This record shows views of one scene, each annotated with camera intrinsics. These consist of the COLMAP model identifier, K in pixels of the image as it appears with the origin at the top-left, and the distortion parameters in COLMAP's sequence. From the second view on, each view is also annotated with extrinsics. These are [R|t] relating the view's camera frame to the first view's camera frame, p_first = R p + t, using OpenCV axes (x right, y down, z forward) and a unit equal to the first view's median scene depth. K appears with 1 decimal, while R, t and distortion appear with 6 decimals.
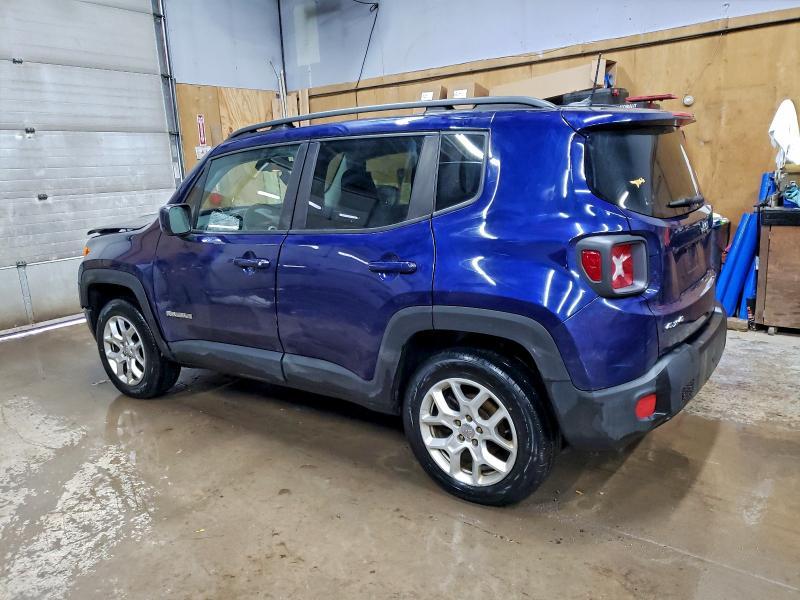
lens RADIAL K [[626.0, 0, 402.9], [0, 626.0, 298.7], [0, 0, 1]] dist [0.033526, 0.000637]
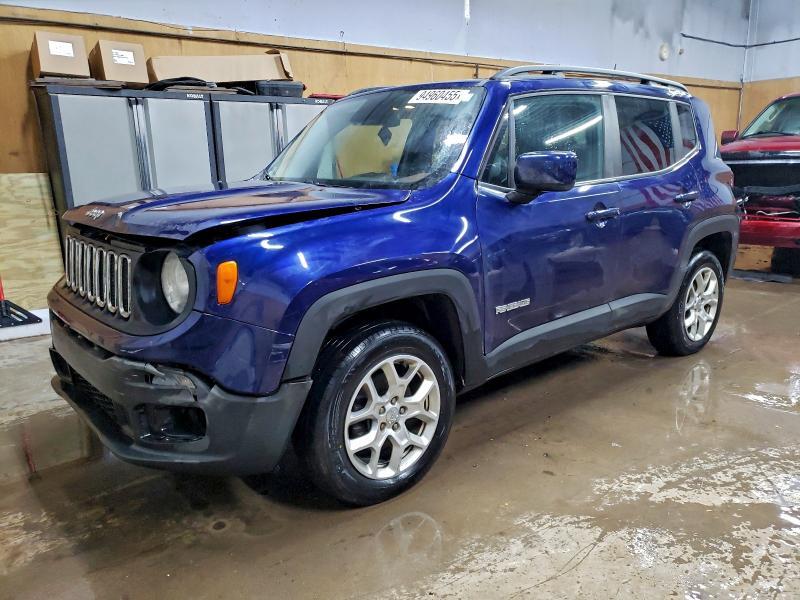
lens RADIAL K [[626.0, 0, 402.9], [0, 626.0, 298.7], [0, 0, 1]] dist [0.033526, 0.000637]
pose [[0.222052, -0.167061, 0.960616, -1.210481], [0.217175, 0.968937, 0.118306, -0.108165], [-0.950541, 0.182352, 0.251435, 1.040529]]
